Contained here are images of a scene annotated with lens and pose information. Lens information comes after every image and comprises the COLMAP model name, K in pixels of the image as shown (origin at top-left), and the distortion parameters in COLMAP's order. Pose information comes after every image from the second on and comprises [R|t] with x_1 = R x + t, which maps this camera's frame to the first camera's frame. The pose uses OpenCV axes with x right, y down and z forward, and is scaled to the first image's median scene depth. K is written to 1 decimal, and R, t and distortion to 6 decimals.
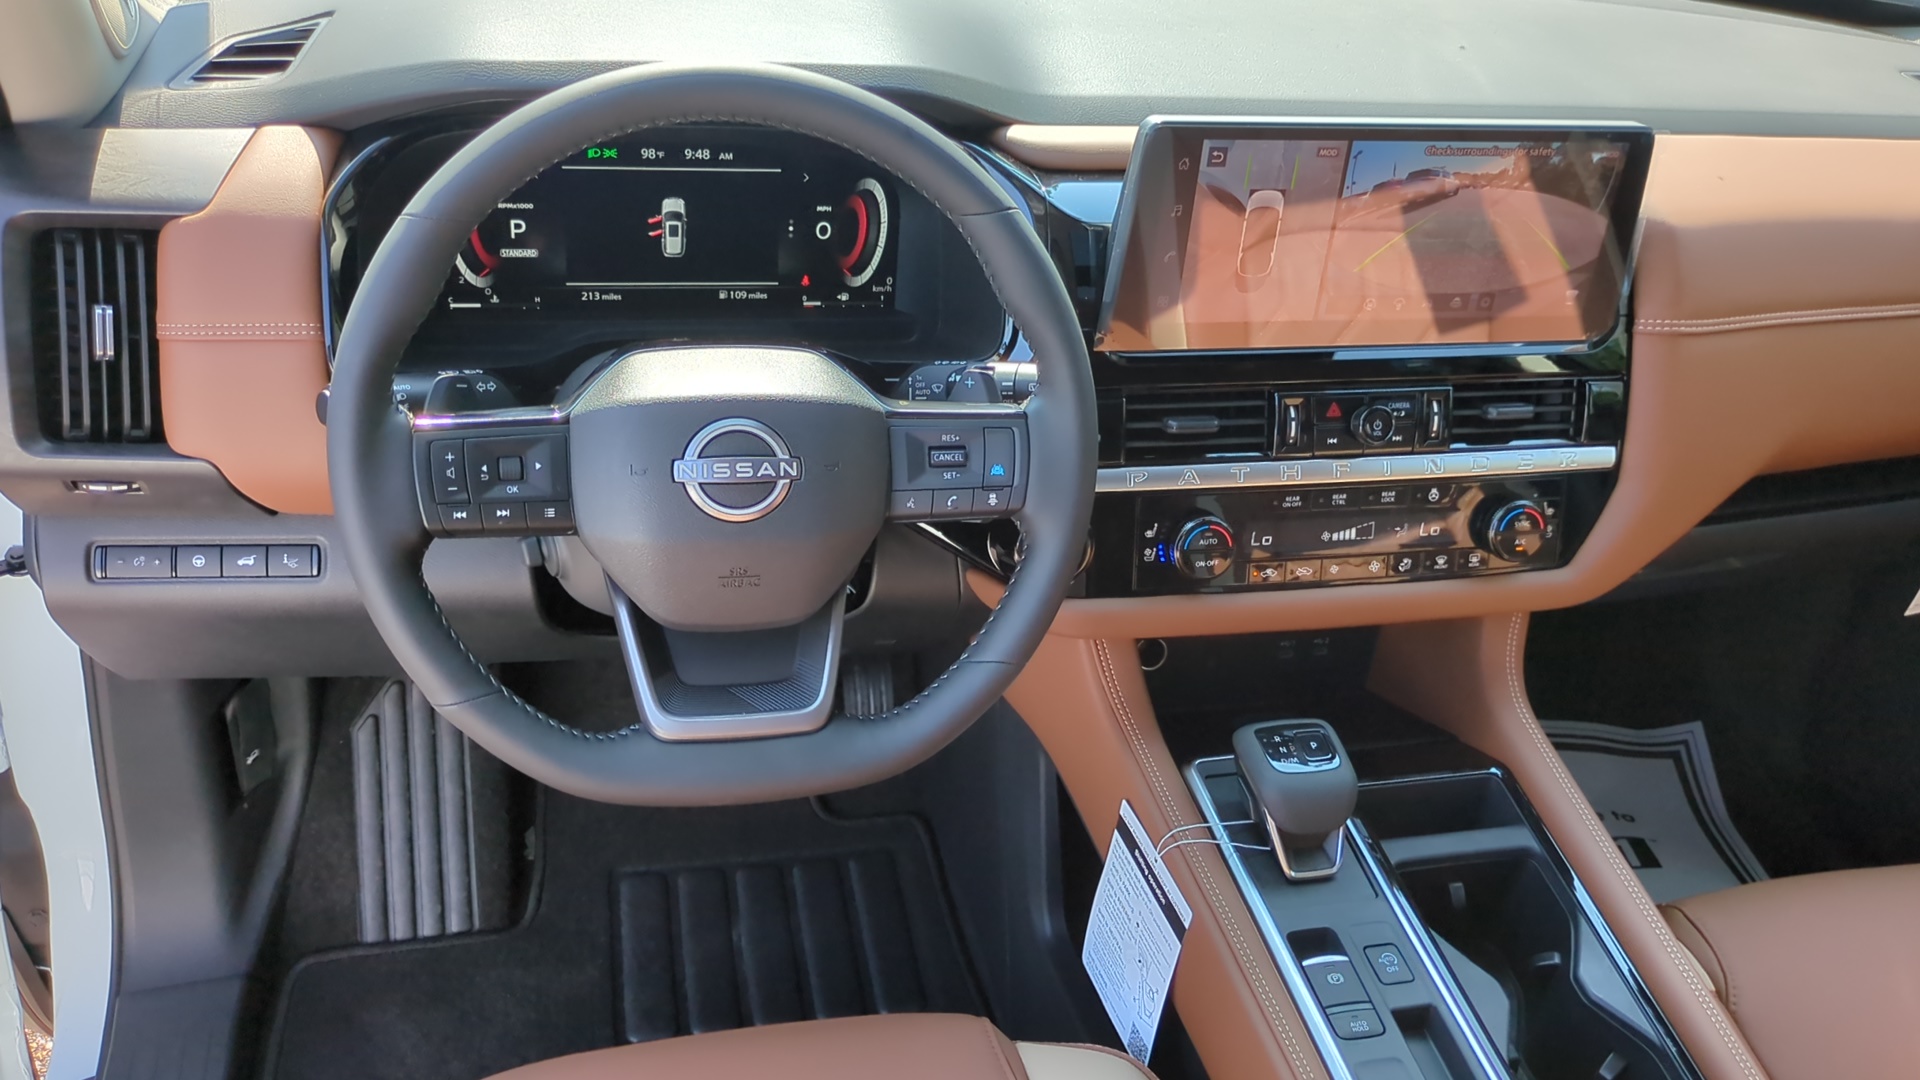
lens RADIAL K [[1648.3, 0, 963.3], [0, 1648.3, 531.7], [0, 0, 1]] dist [0.011656, -0.006420]
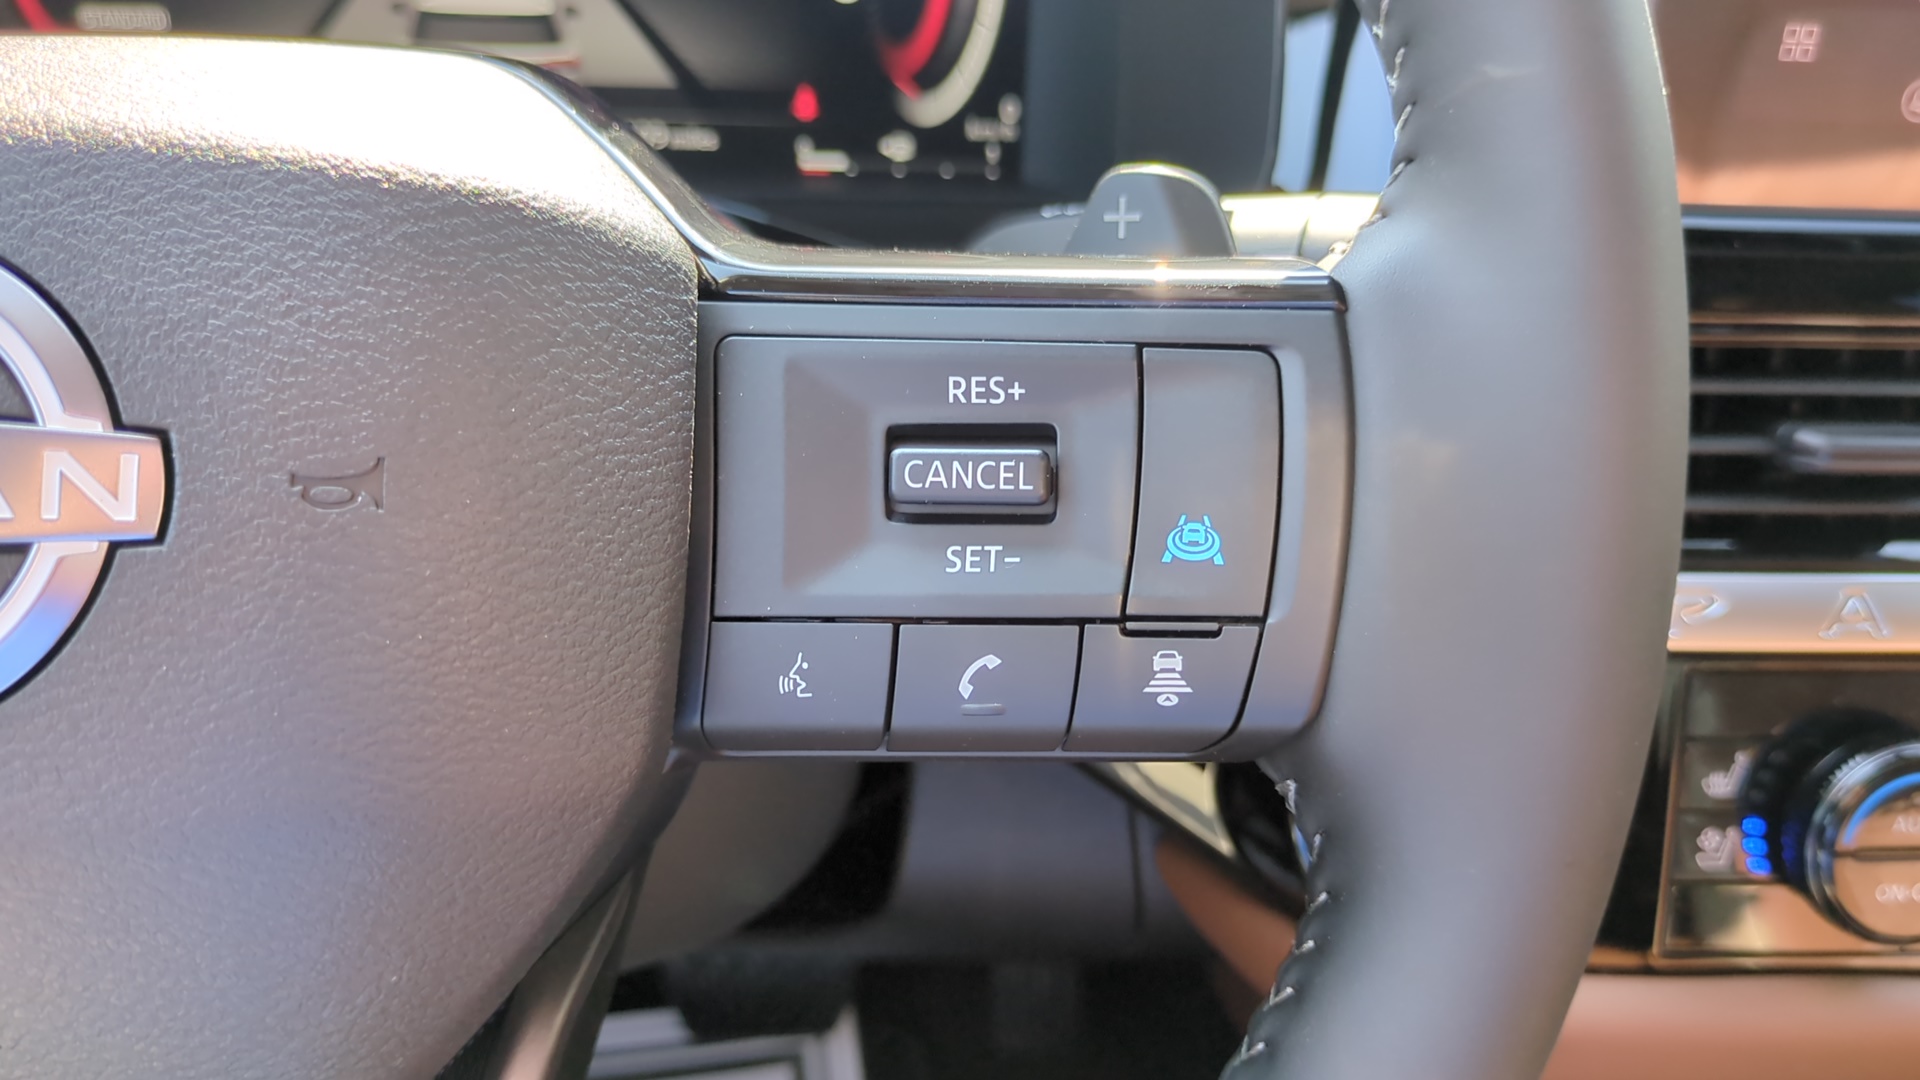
lens RADIAL K [[1648.3, 0, 963.3], [0, 1648.3, 531.7], [0, 0, 1]] dist [0.011656, -0.006420]
pose [[0.982901, 0.033222, -0.181115, 0.024058], [-0.046309, 0.996575, -0.068513, -0.018550], [0.178218, 0.075729, 0.981073, 0.636403]]
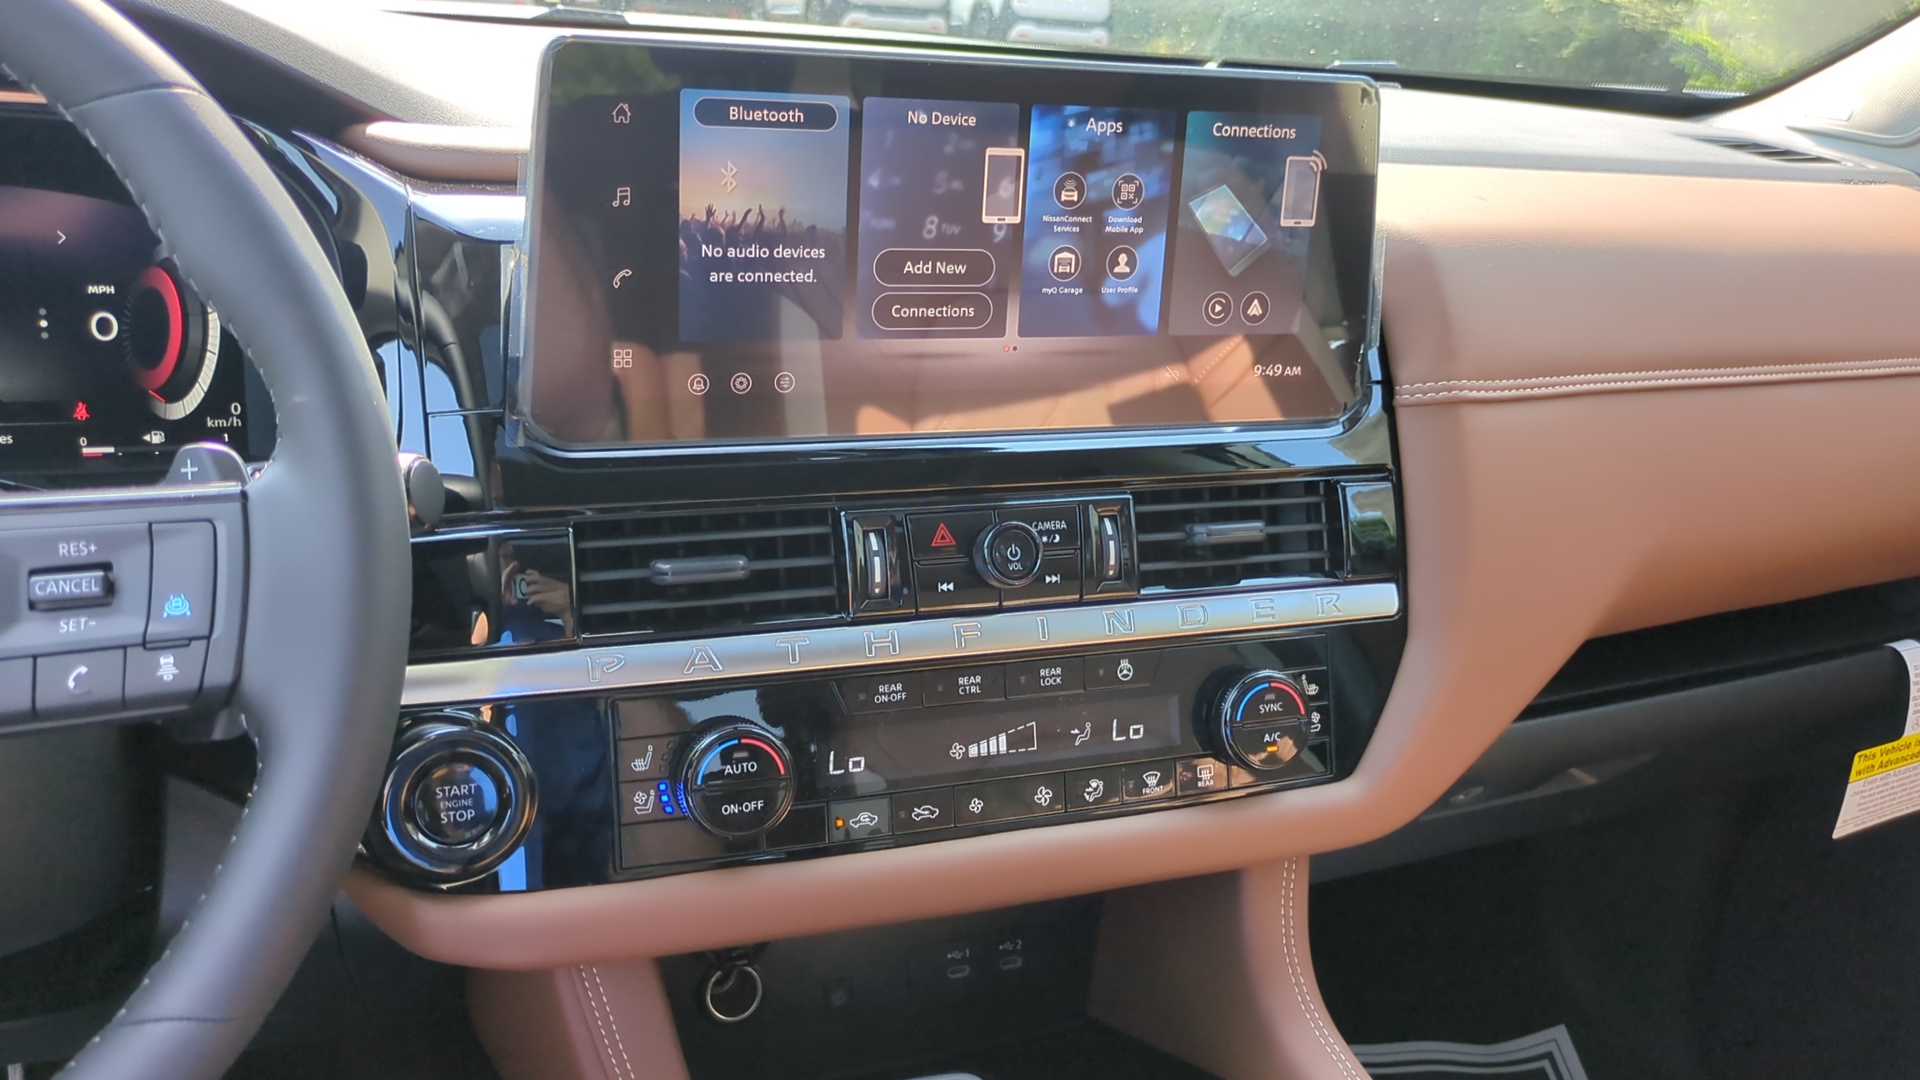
lens RADIAL K [[1633.0, 0, 958.4], [0, 1633.0, 523.8], [0, 0, 1]] dist [0.082700, -0.154697]
pose [[0.989896, -0.066176, 0.125402, 0.152242], [0.092735, 0.971190, -0.219524, 0.053686], [-0.107262, 0.228935, 0.967514, 0.407112]]
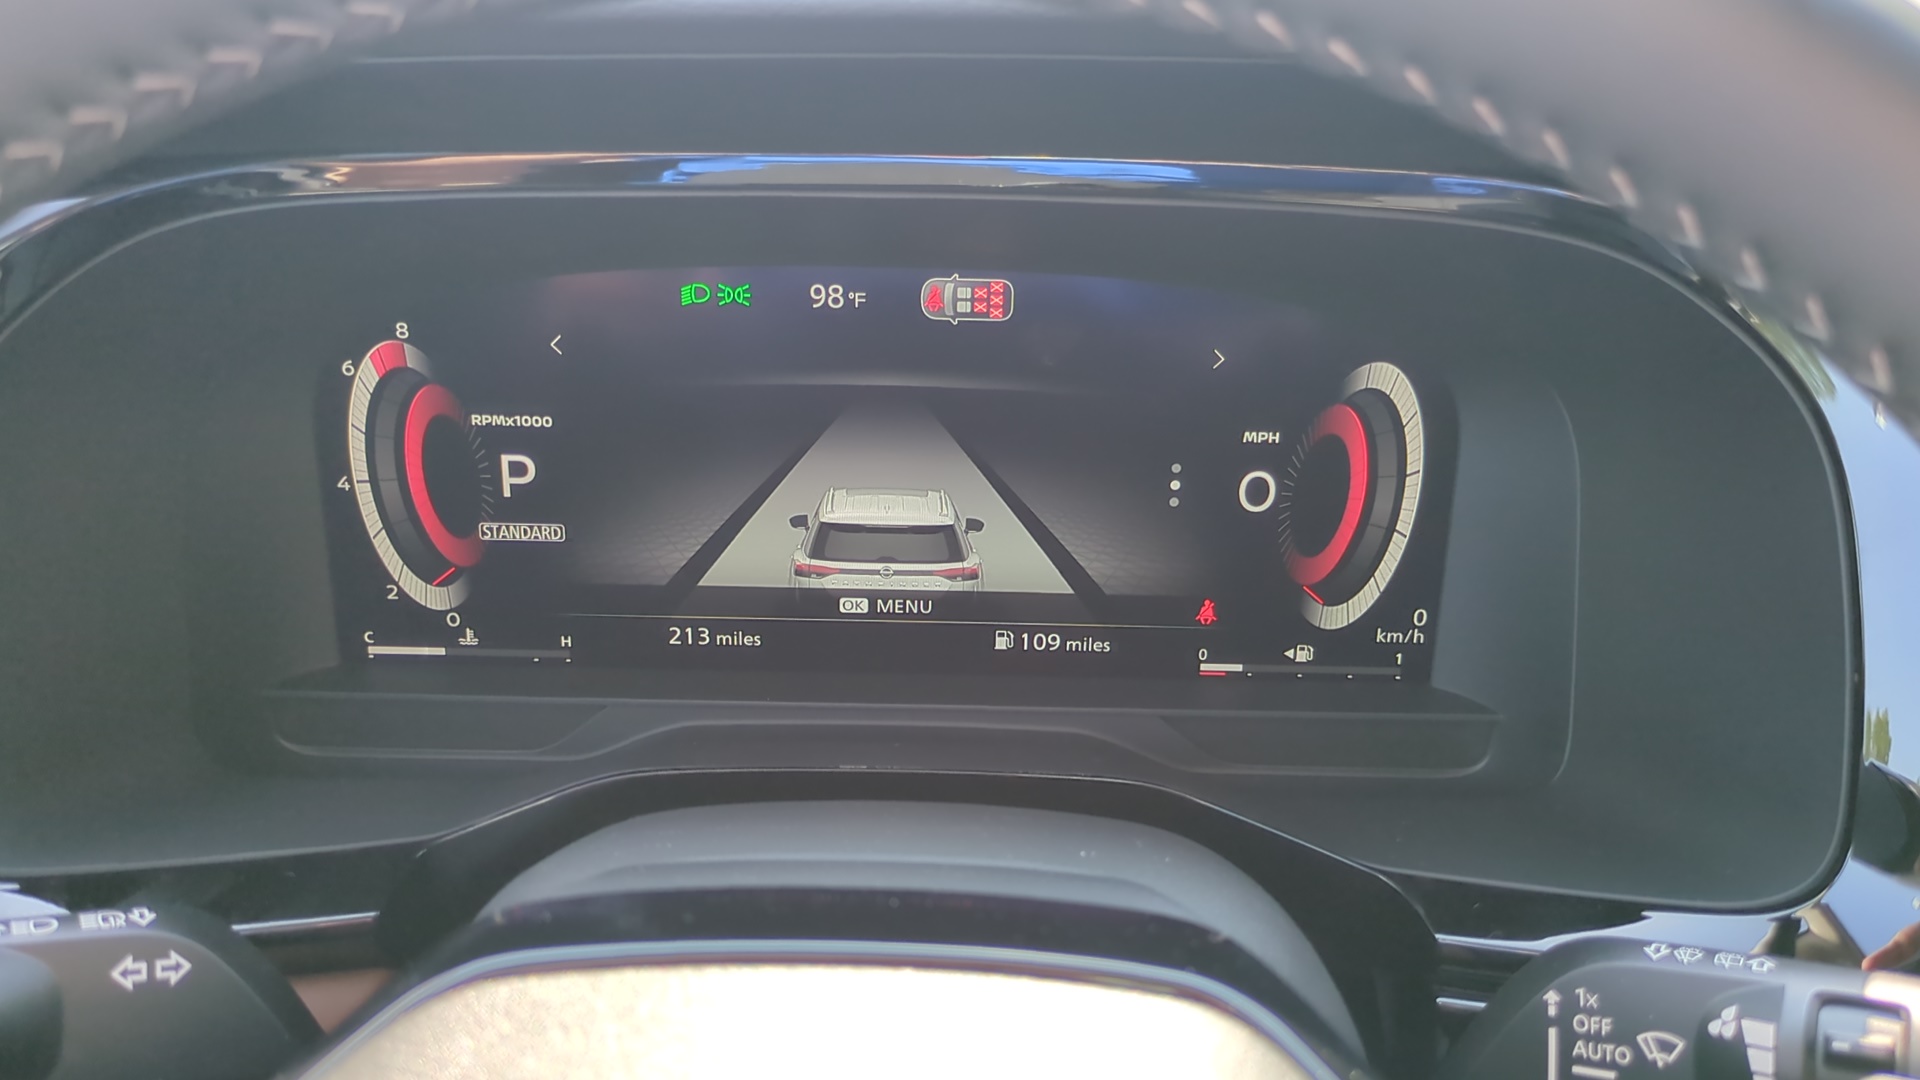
lens RADIAL K [[1648.3, 0, 963.3], [0, 1648.3, 531.7], [0, 0, 1]] dist [0.011656, -0.006420]
pose [[0.969719, 0.022595, -0.243176, -0.058826], [-0.060014, 0.987226, -0.147591, -0.114210], [0.236735, 0.157716, 0.958688, 0.626567]]
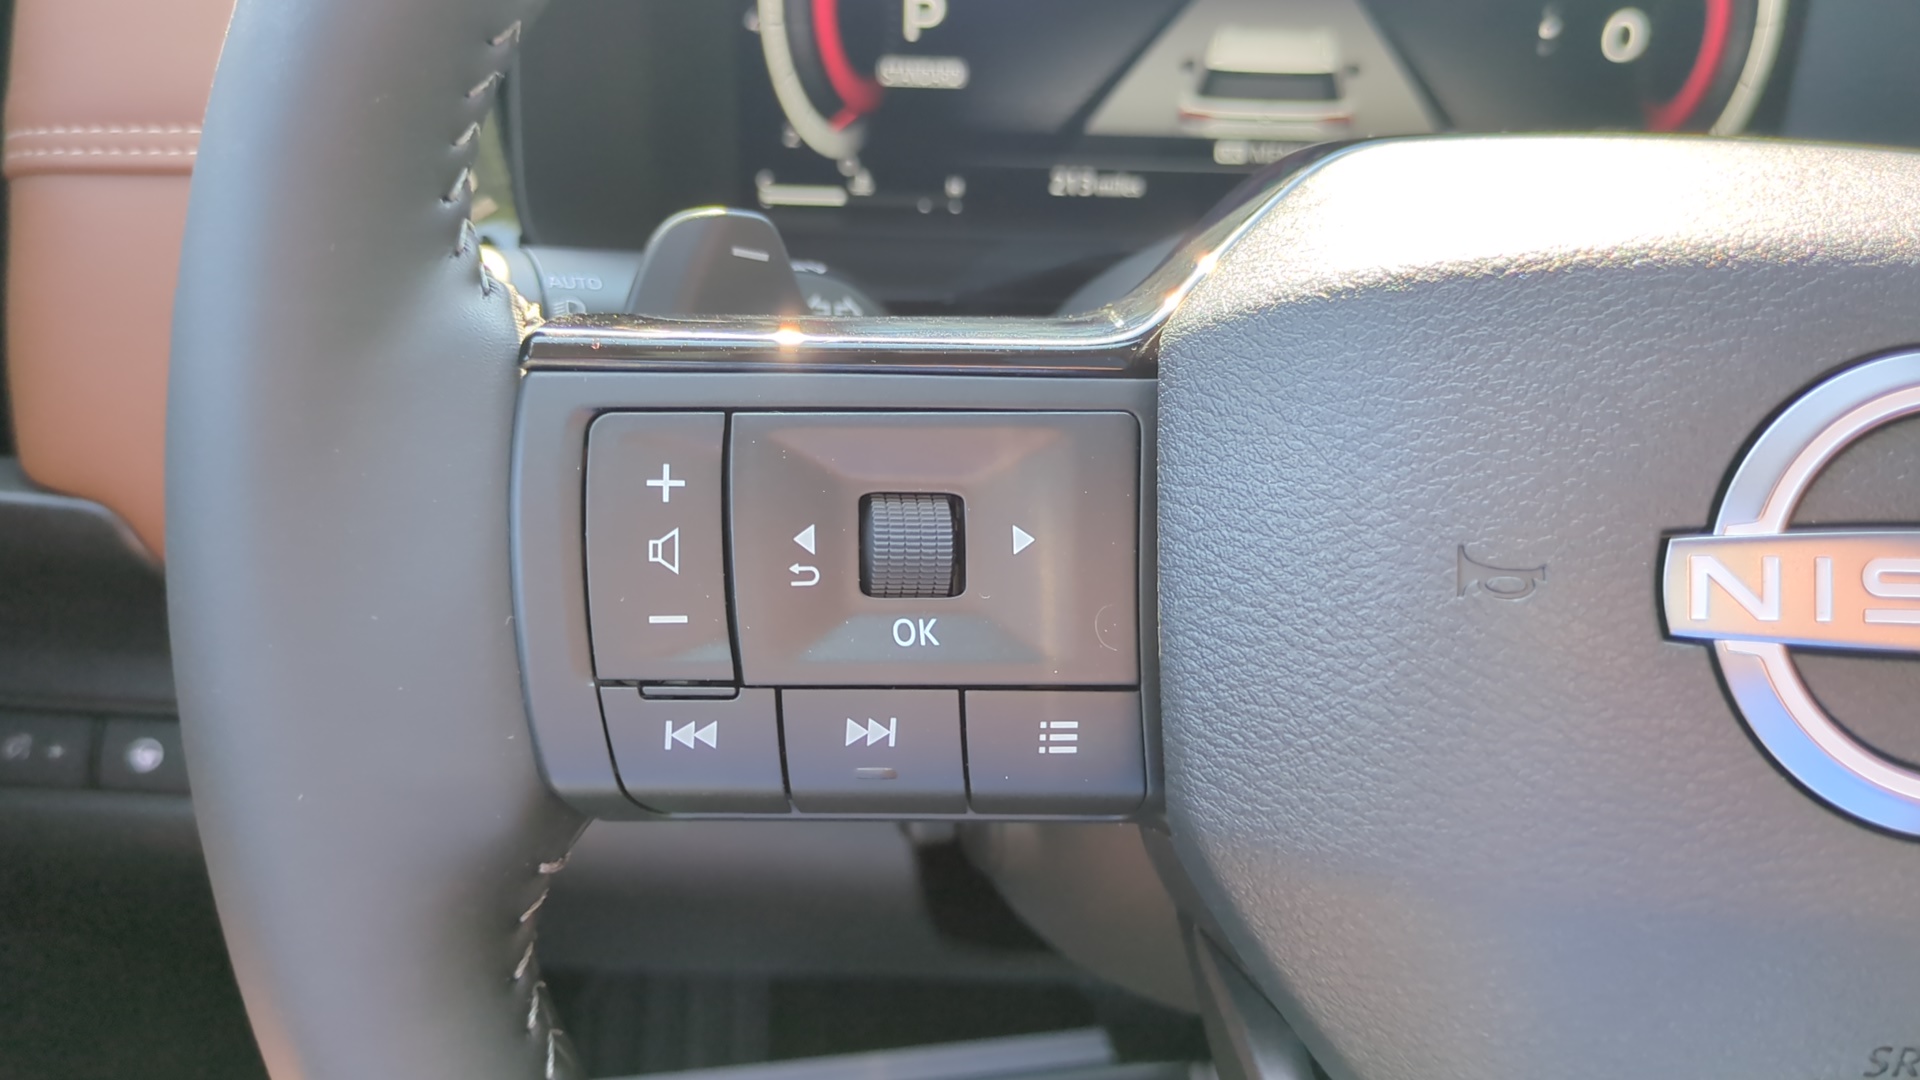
lens RADIAL K [[1648.3, 0, 963.3], [0, 1648.3, 531.7], [0, 0, 1]] dist [0.011656, -0.006420]
pose [[0.979278, 0.038451, -0.198837, -0.167384], [-0.053046, 0.996233, -0.068602, -0.018448], [0.195450, 0.077728, 0.977629, 0.585134]]
